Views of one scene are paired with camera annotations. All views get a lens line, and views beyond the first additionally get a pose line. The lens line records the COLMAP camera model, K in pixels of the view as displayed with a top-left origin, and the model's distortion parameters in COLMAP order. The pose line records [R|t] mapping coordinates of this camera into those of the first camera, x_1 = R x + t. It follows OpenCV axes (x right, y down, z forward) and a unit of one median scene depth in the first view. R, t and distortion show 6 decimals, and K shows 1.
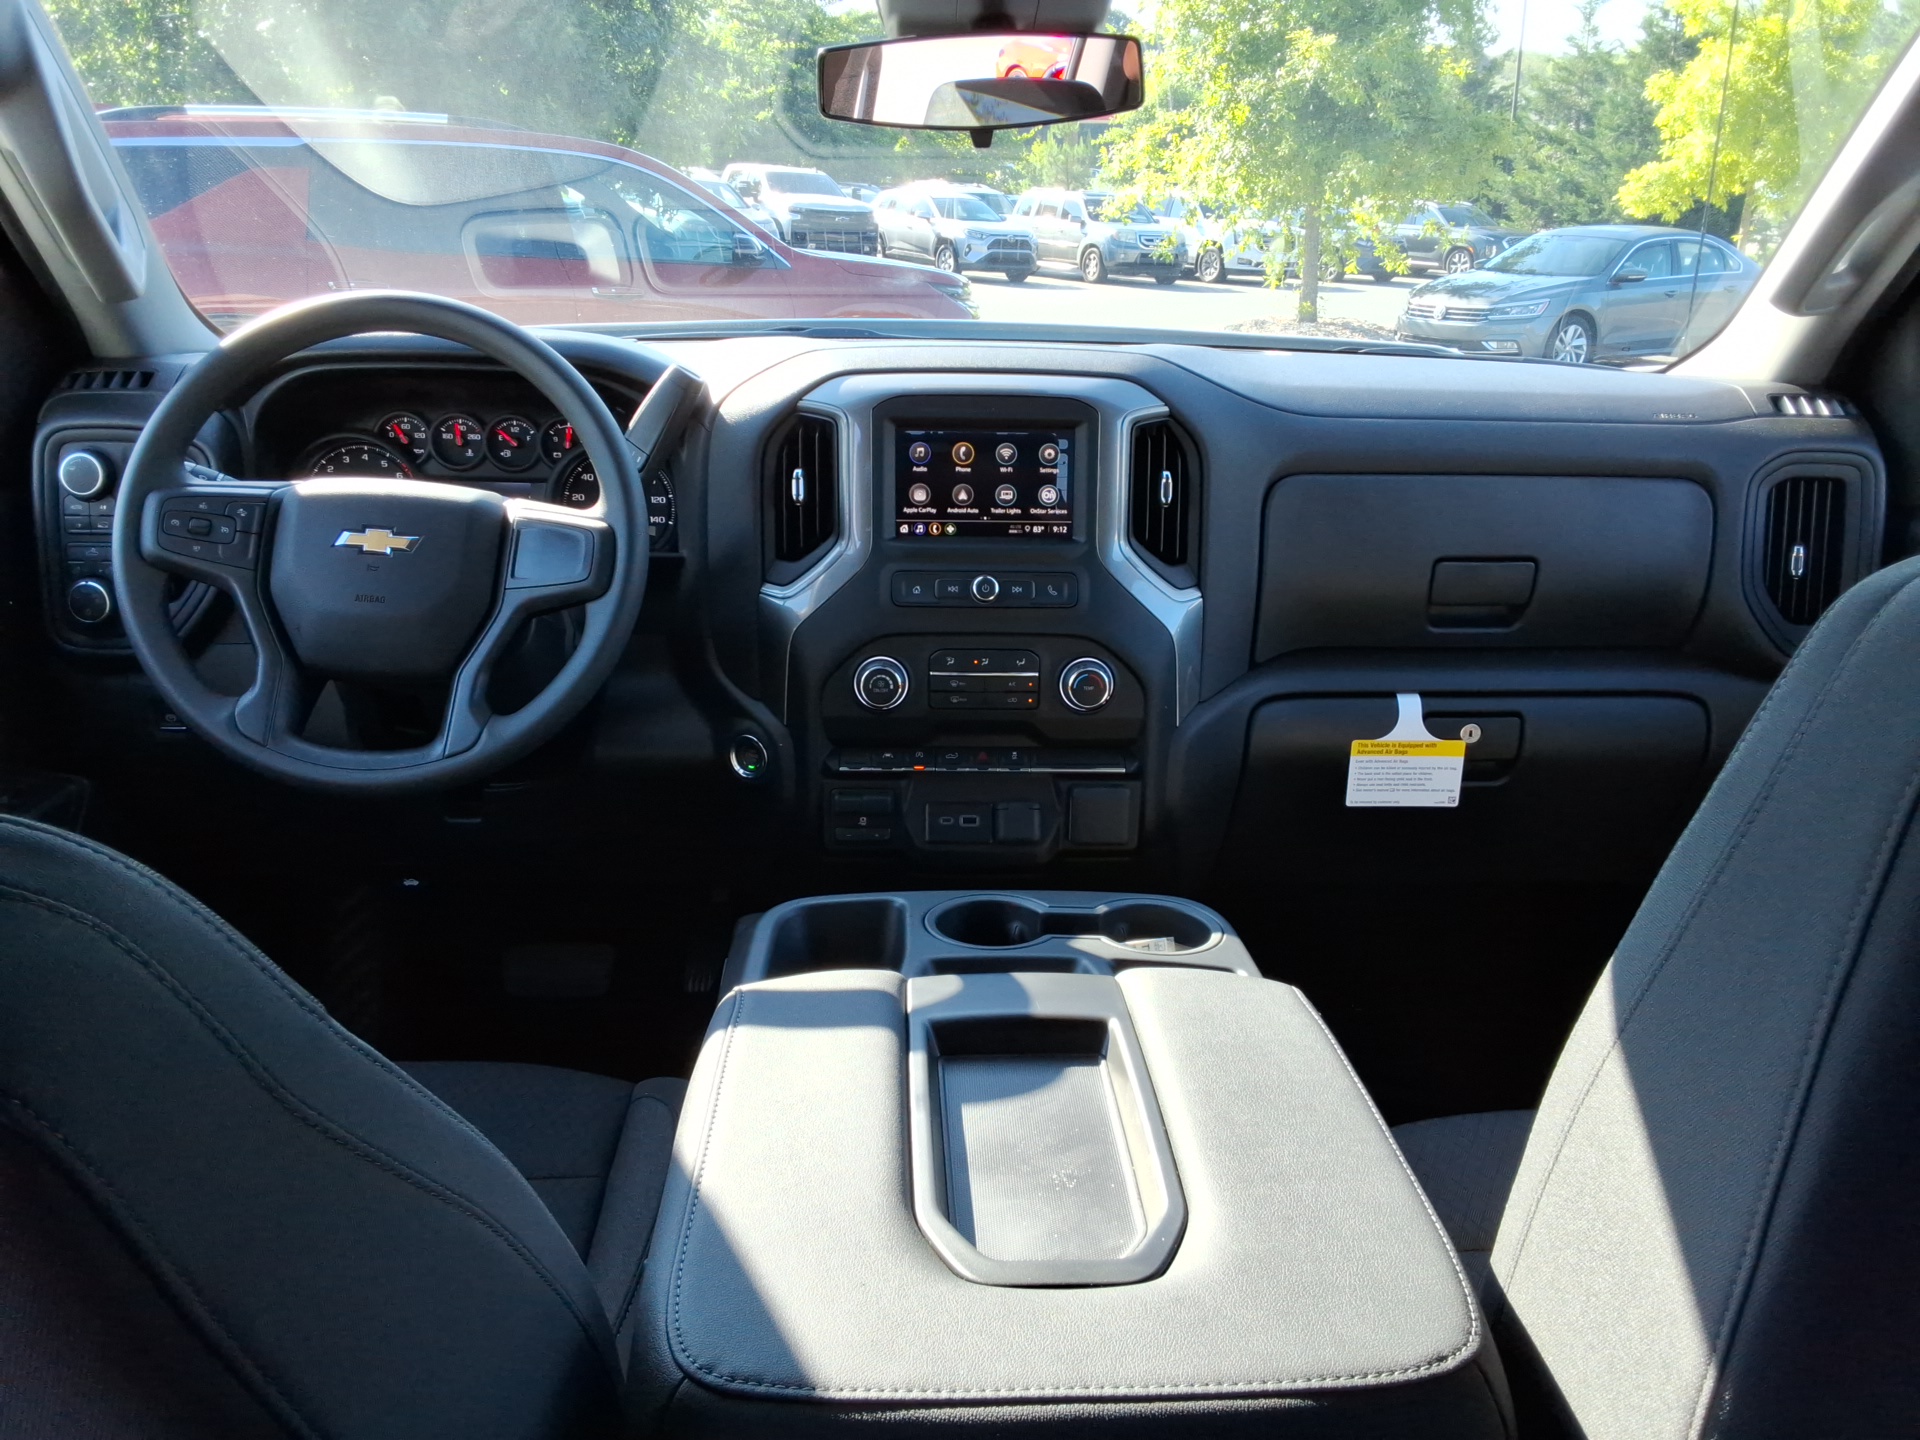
lens RADIAL K [[1543.0, 0, 978.4], [0, 1543.0, 735.7], [0, 0, 1]] dist [0.104904, -0.165555]
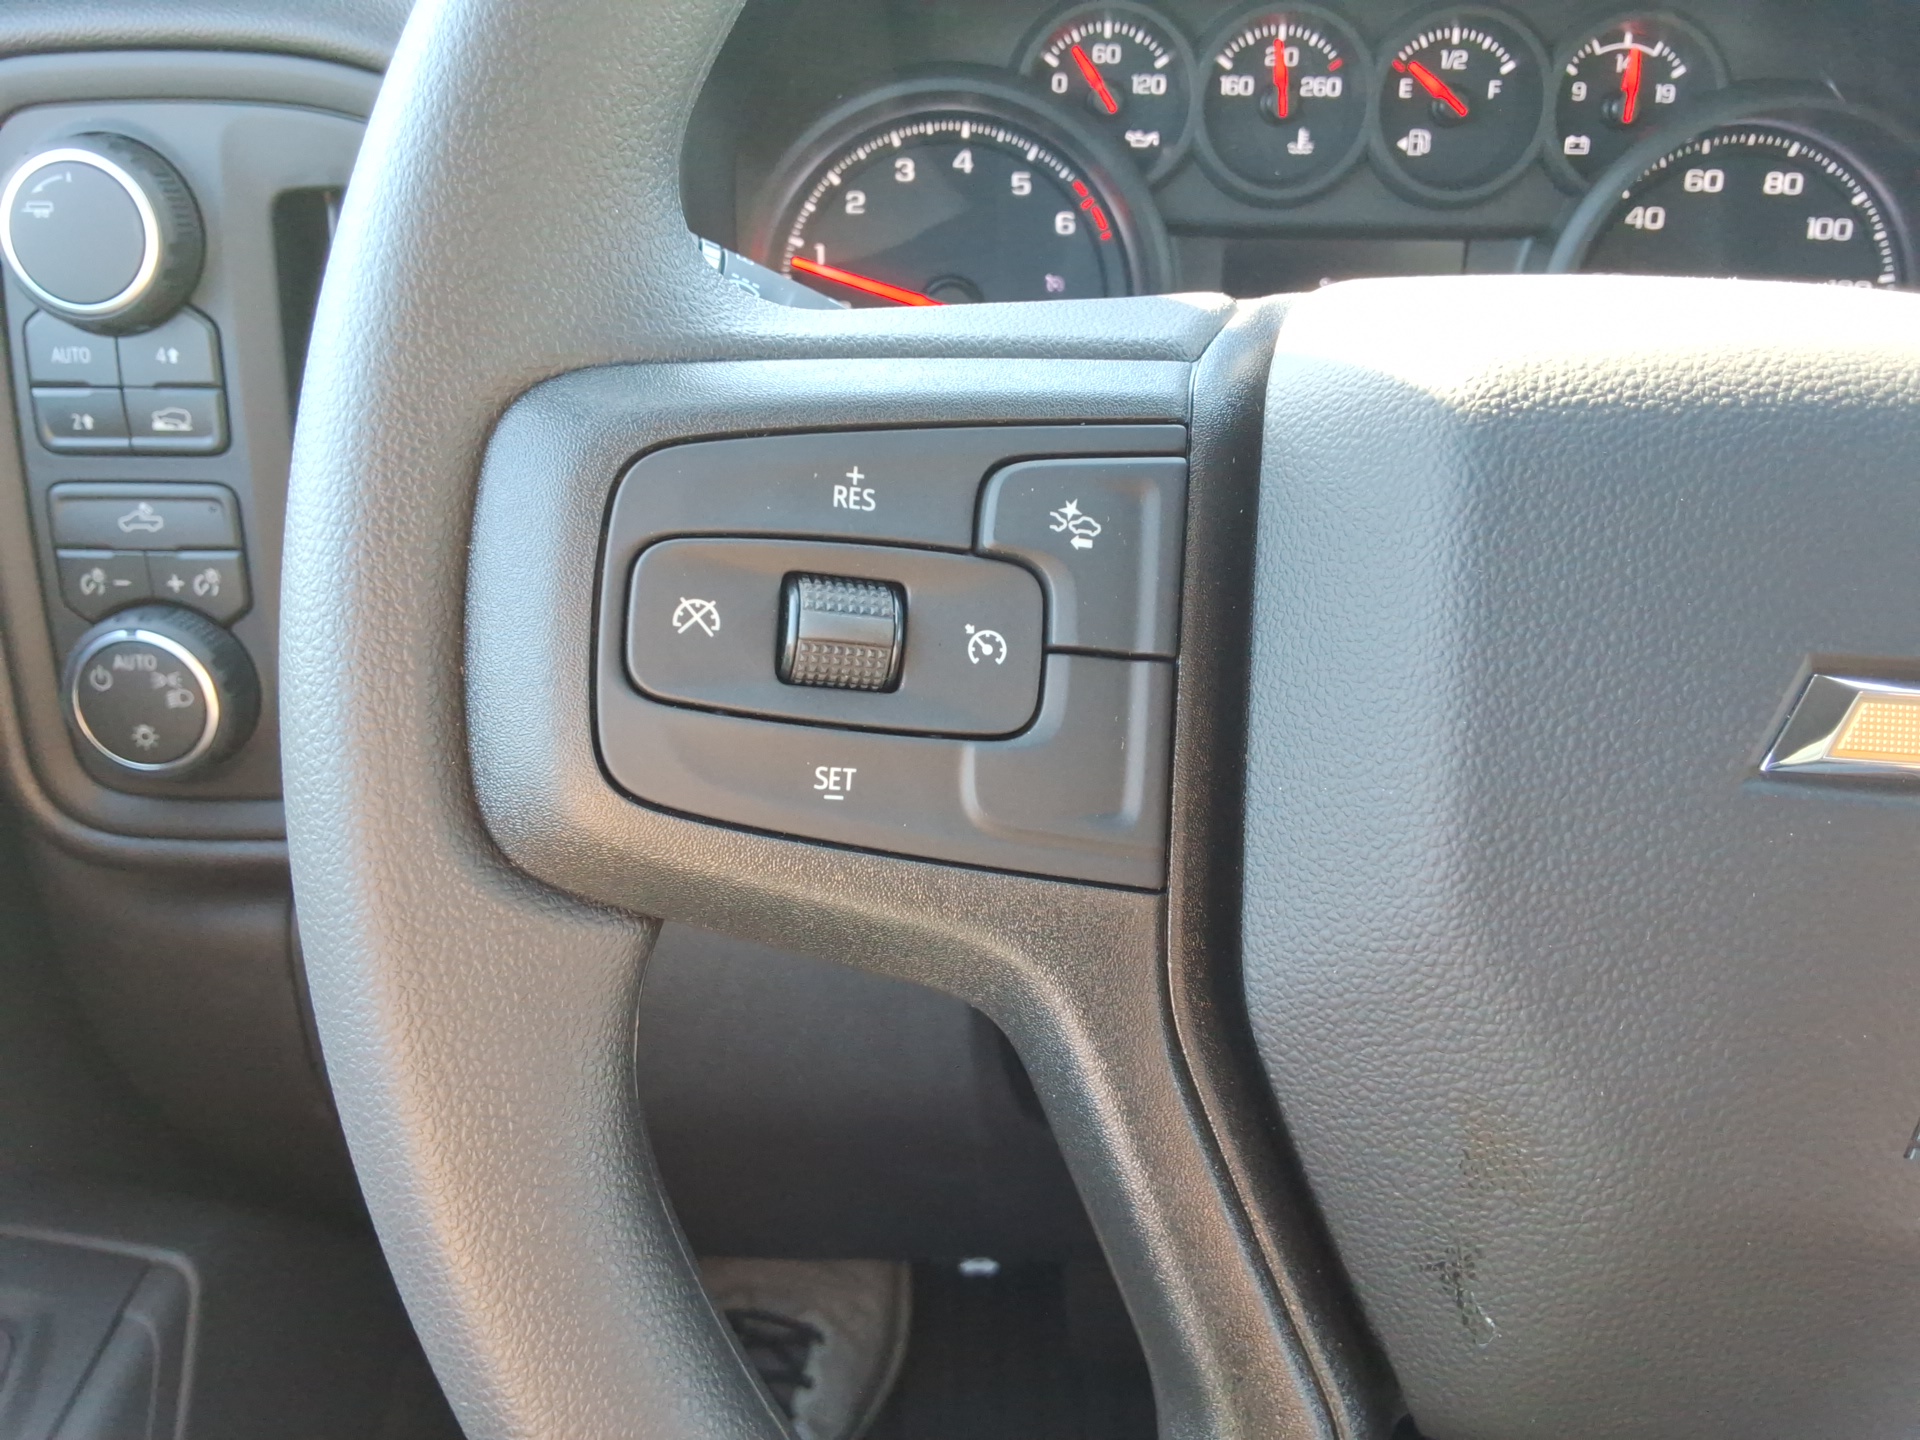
lens RADIAL K [[1543.0, 0, 970.7], [0, 1543.0, 726.7], [0, 0, 1]] dist [0.104904, -0.165555]
pose [[0.999396, 0.006364, -0.034163, -0.405198], [-0.000749, 0.986809, 0.161890, -0.125086], [0.034742, -0.161767, 0.986217, 0.719051]]
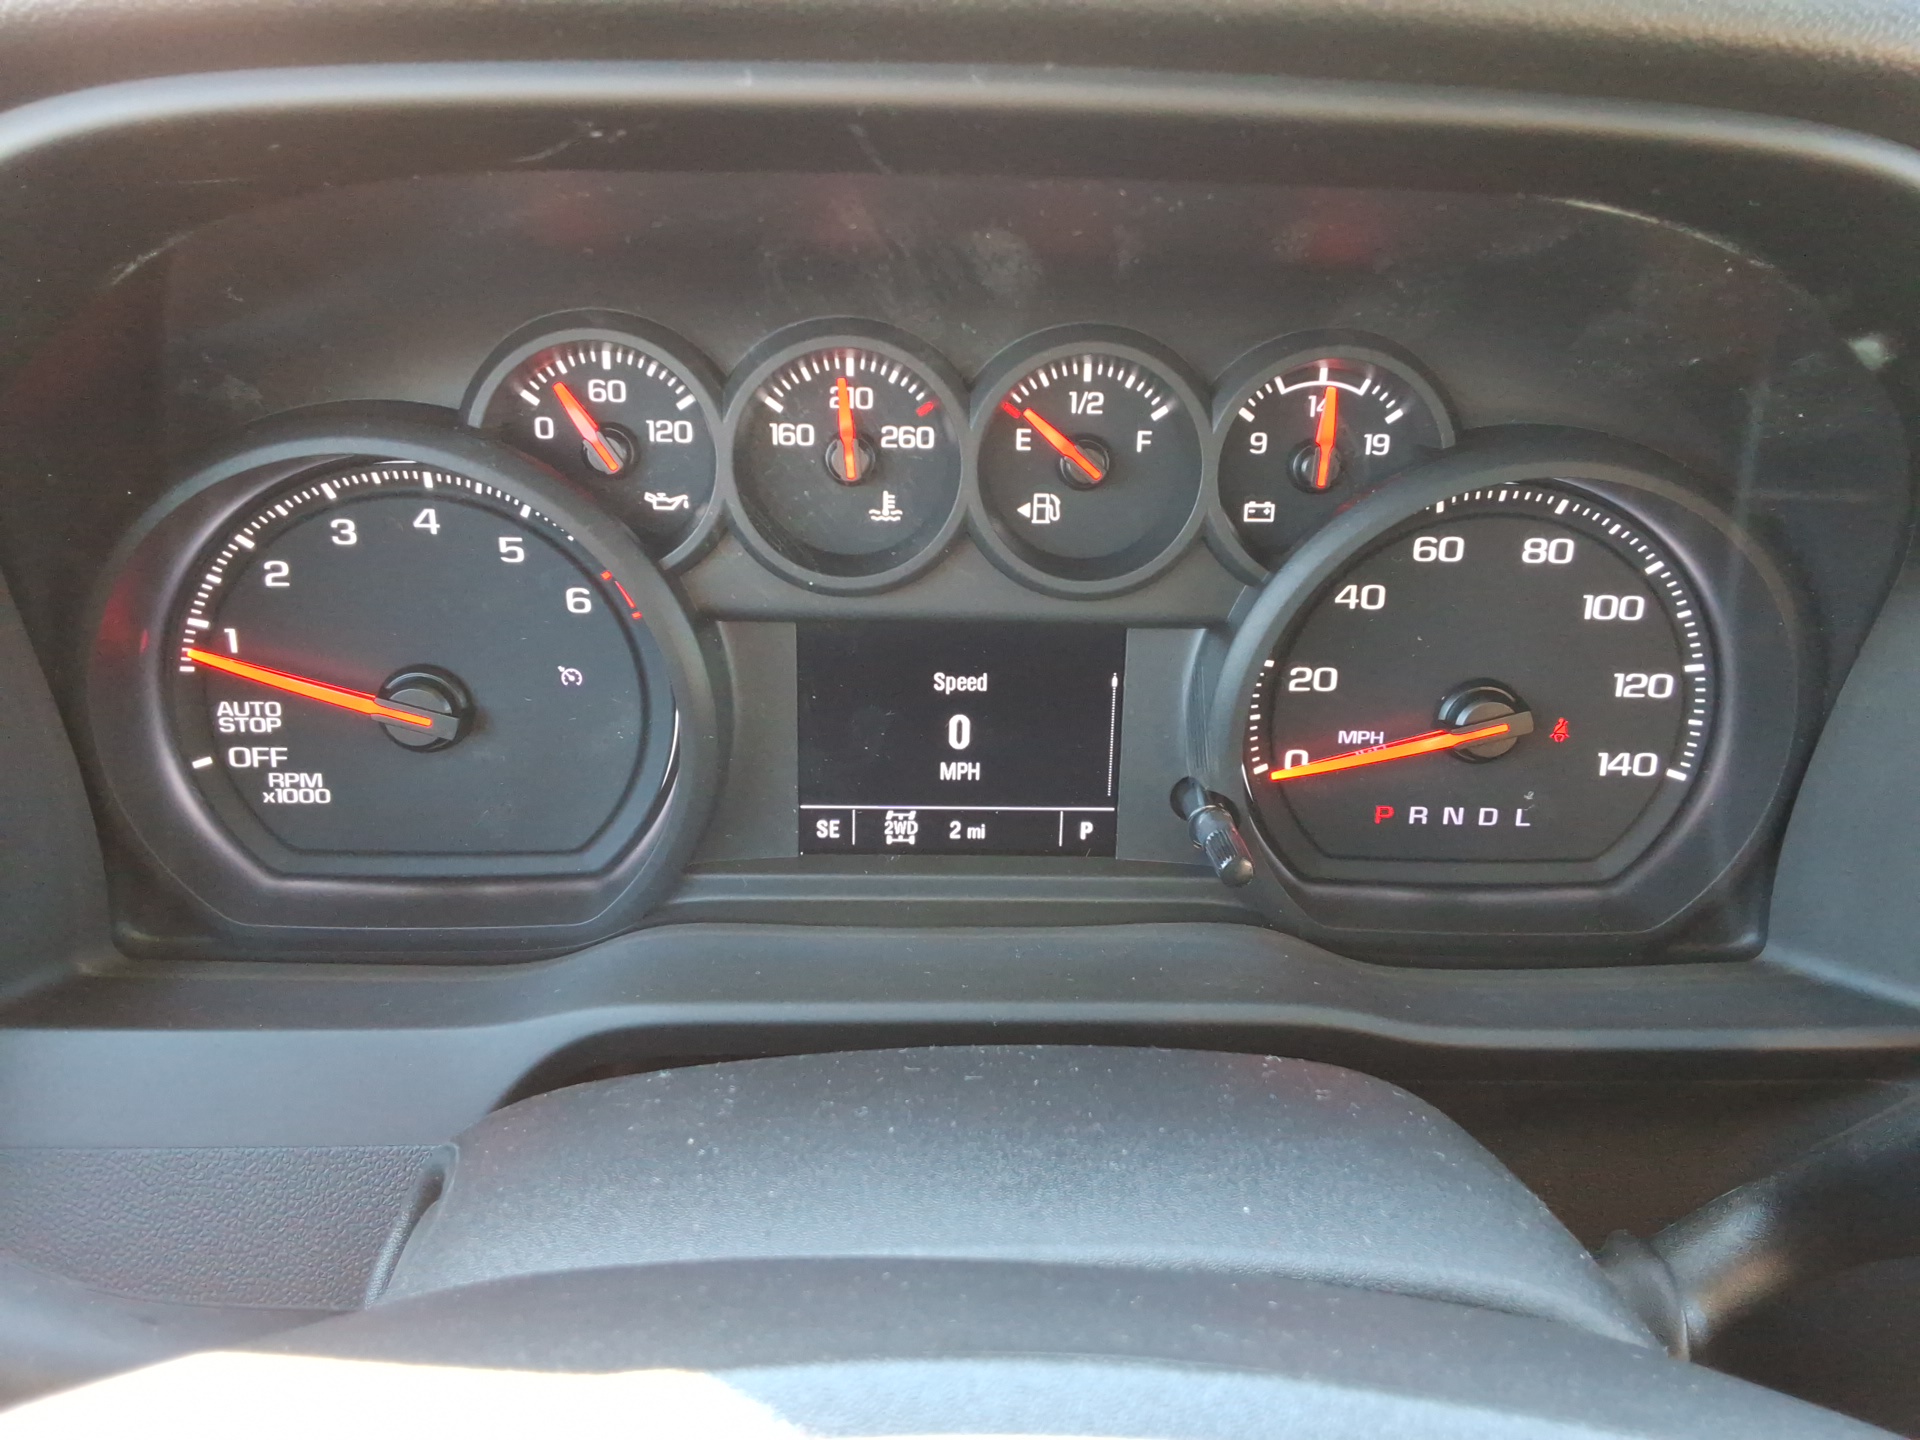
lens RADIAL K [[1617.5, 0, 981.1], [0, 1617.5, 729.3], [0, 0, 1]] dist [0.074768, -0.053824]
pose [[0.999969, 0.005798, -0.005275, -0.331442], [-0.005068, 0.991598, 0.129261, -0.191614], [0.005980, -0.129230, 0.991597, 0.813473]]
